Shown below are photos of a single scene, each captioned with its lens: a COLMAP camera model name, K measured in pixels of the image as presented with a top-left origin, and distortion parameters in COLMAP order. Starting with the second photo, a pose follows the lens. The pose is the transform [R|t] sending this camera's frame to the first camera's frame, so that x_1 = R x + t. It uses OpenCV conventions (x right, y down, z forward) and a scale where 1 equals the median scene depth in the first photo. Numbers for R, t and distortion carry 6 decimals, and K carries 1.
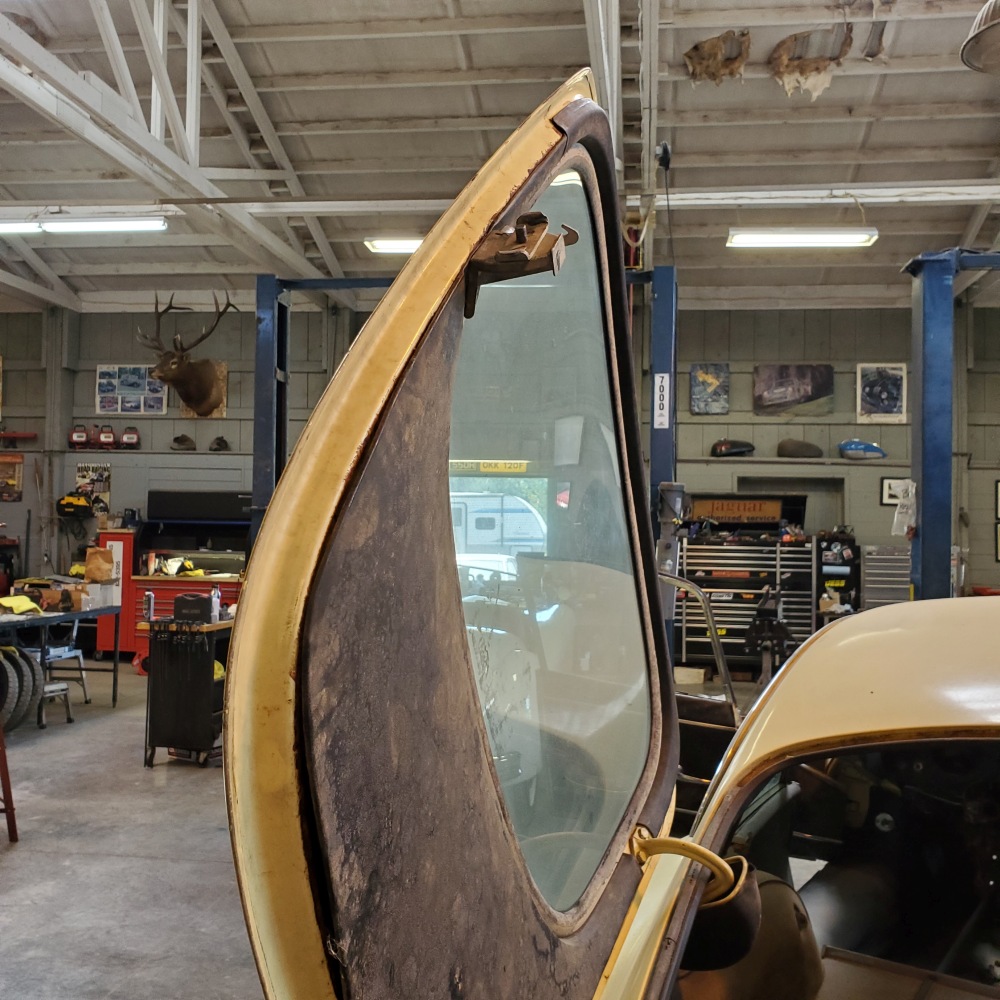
lens RADIAL K [[1038.1, 0, 489.1], [0, 1038.1, 485.2], [0, 0, 1]] dist [0.117910, -0.355428]
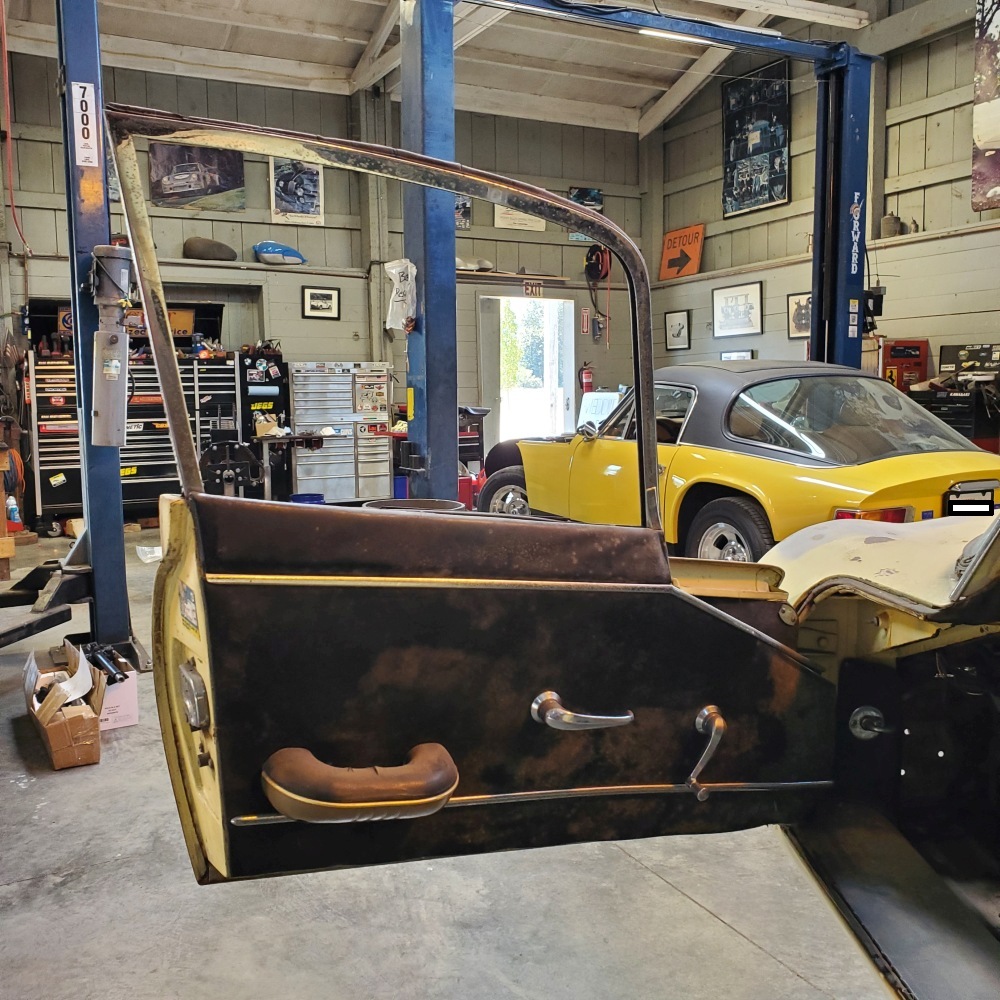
lens RADIAL K [[1066.0, 0, 499.8], [0, 1066.0, 517.7], [0, 0, 1]] dist [0.000735, -0.023978]
pose [[0.821408, -0.090861, 0.563057, -0.014941], [-0.010183, 0.984735, 0.173762, 0.028514], [-0.570250, -0.148462, 0.807944, 0.153193]]
